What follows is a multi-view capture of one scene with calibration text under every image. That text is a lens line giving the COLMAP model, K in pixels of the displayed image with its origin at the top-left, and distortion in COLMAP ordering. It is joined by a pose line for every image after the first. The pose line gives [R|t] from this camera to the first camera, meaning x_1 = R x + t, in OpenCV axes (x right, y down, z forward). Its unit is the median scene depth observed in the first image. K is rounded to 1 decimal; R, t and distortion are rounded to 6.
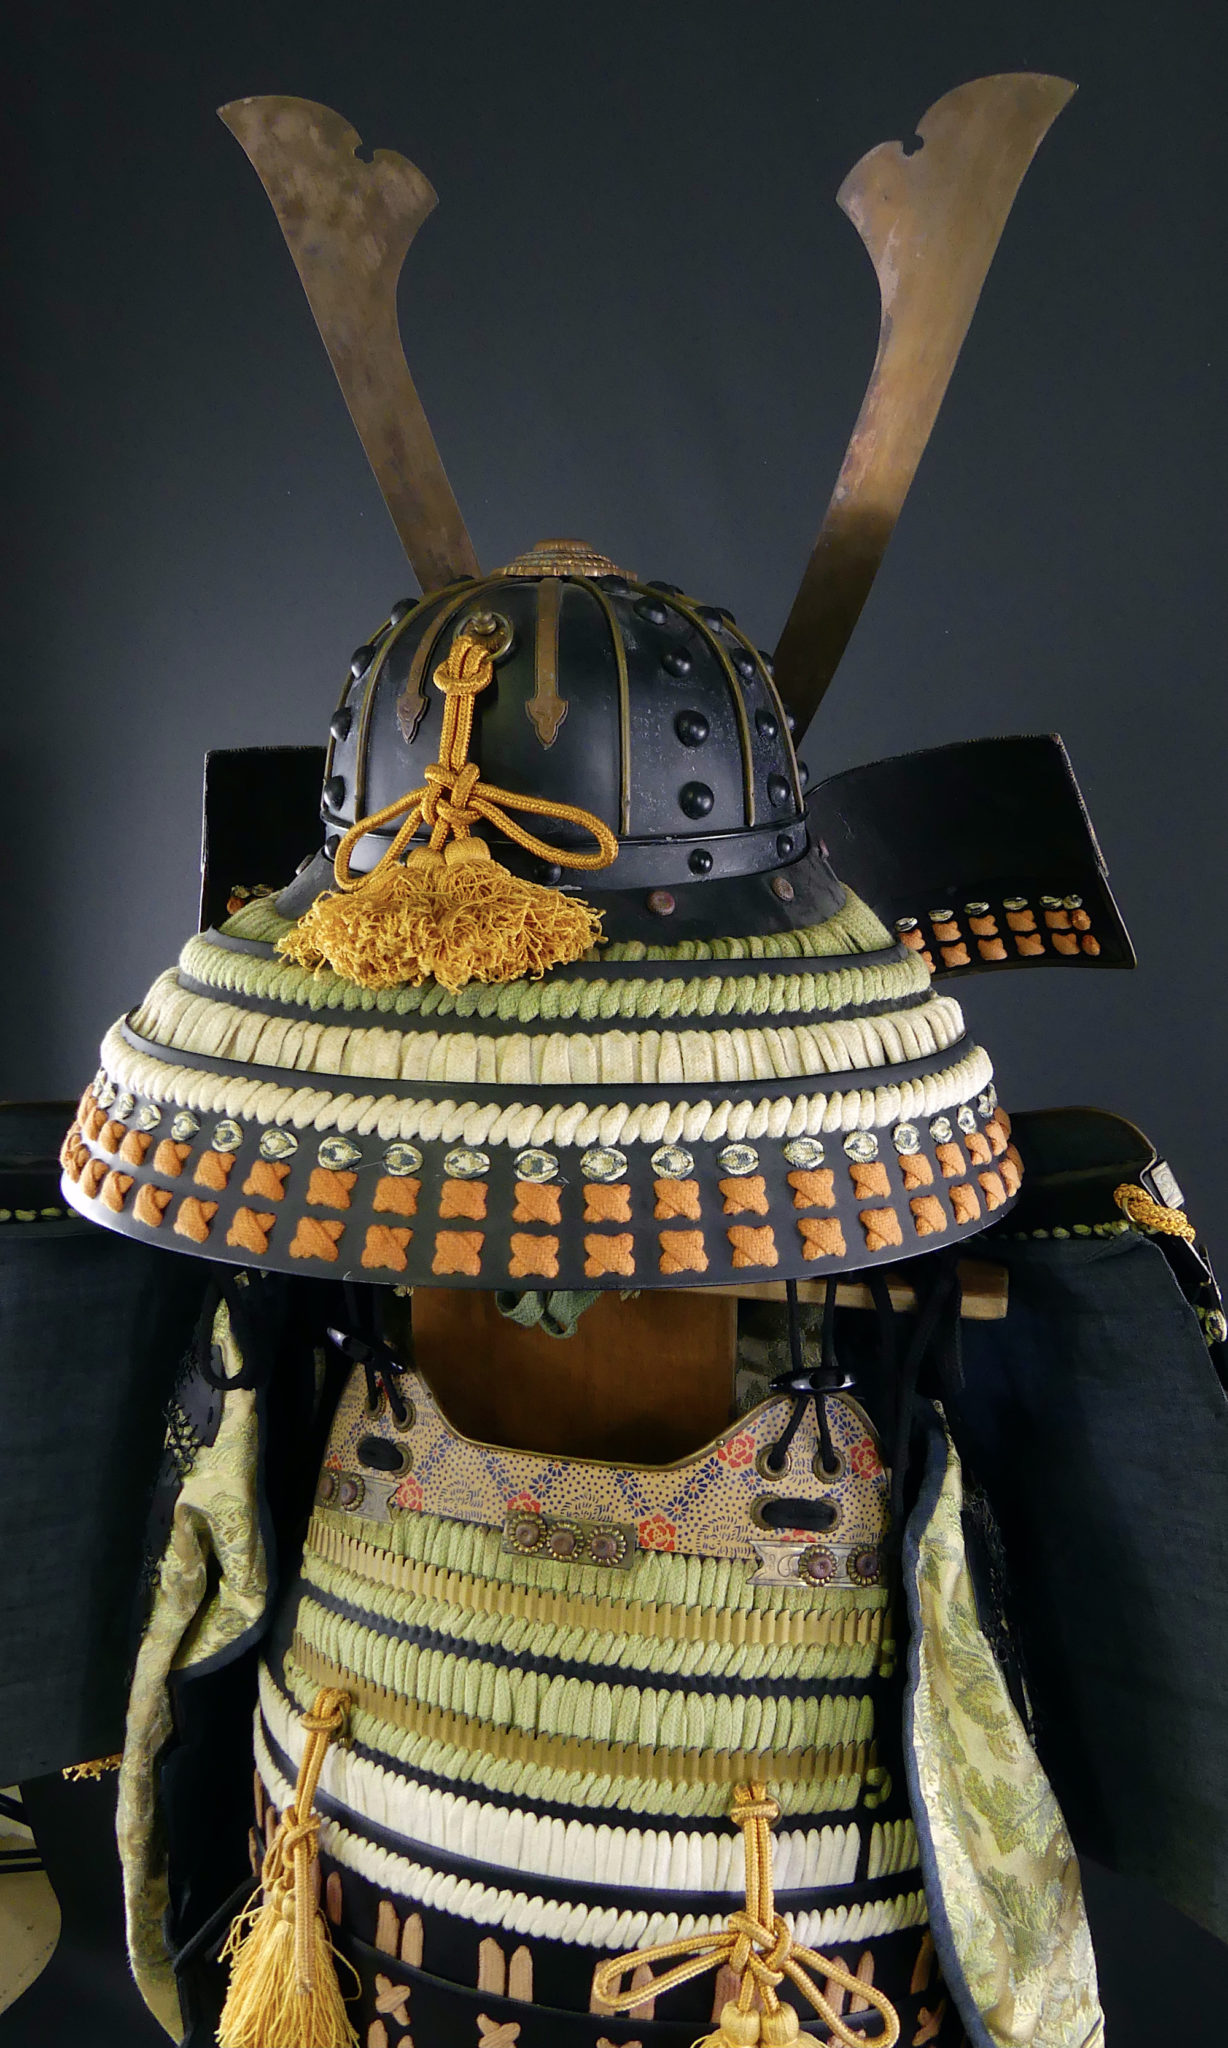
lens RADIAL K [[1516.0, 0, 649.8], [0, 1516.0, 1014.5], [0, 0, 1]] dist [-0.007783, -0.004497]
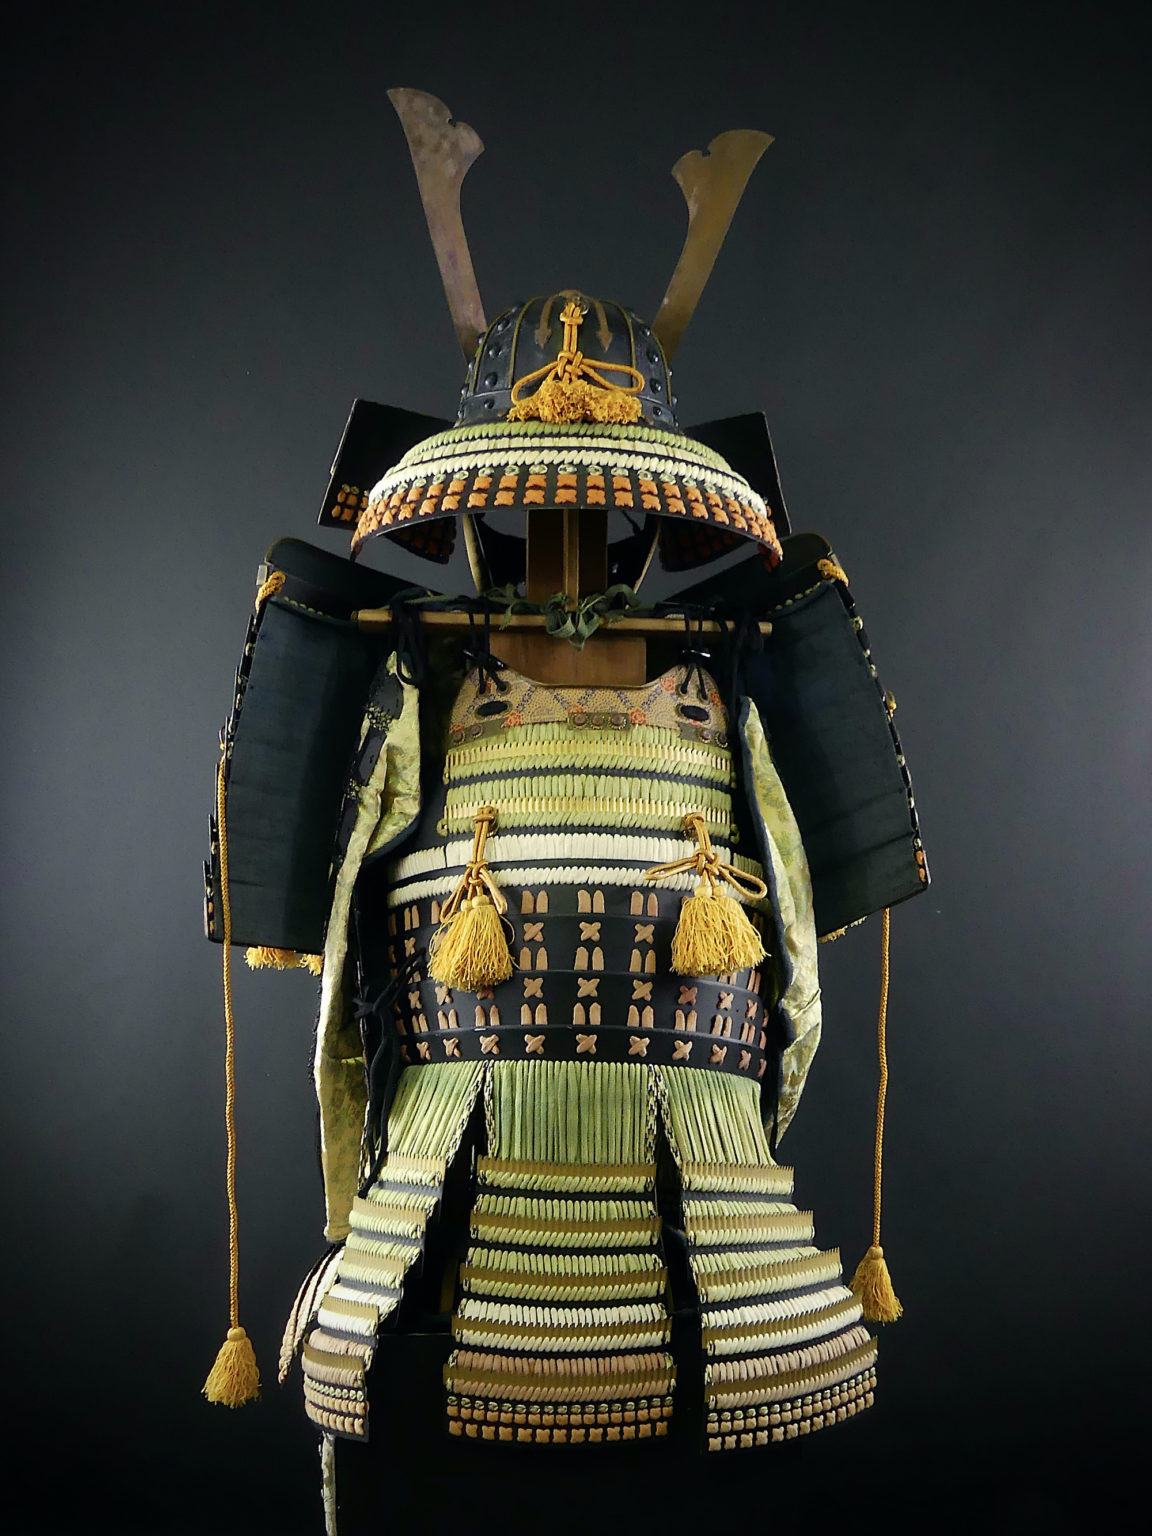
lens RADIAL K [[1550.7, 0, 576.1], [0, 1550.7, 1019.5], [0, 0, 1]] dist [-0.051313, 0.037279]
pose [[0.939993, -0.026185, 0.340187, -0.873352], [0.058091, 0.994776, -0.083945, 0.978499], [-0.336212, 0.098669, 0.936603, -1.065927]]
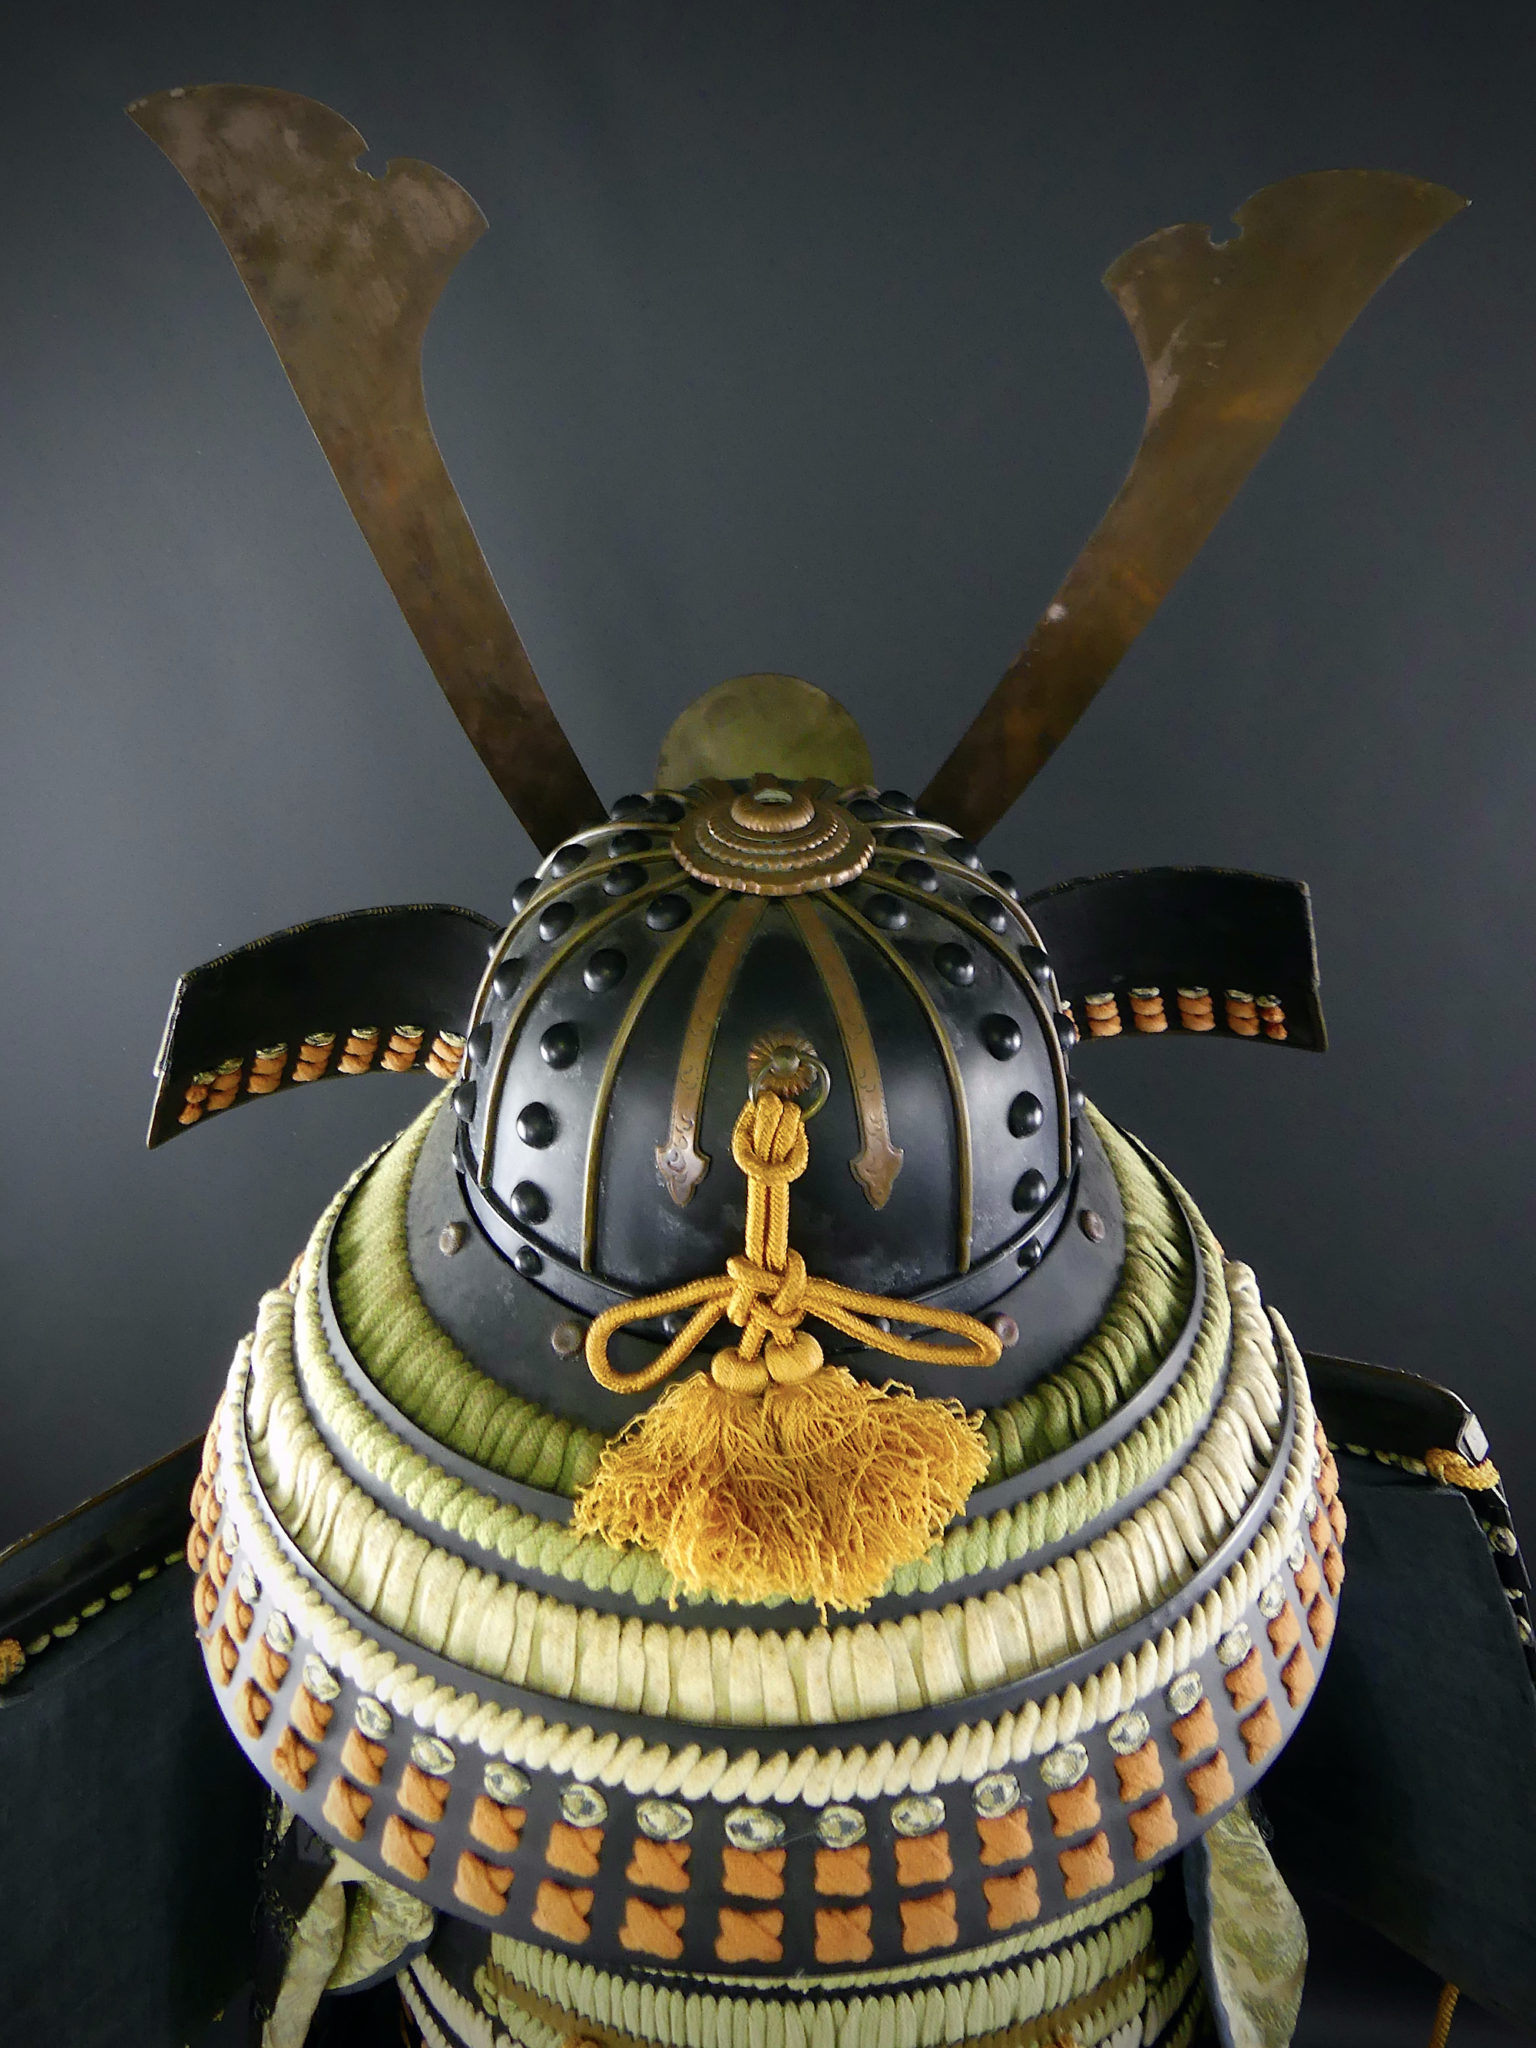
lens RADIAL K [[1780.0, 0, 745.8], [0, 1780.0, 881.2], [0, 0, 1]] dist [-0.004118, 0.004885]
pose [[0.951368, -0.151485, 0.268236, -0.310316], [0.066778, 0.951448, 0.300479, -0.541414], [-0.300731, -0.267954, 0.915293, 0.209948]]
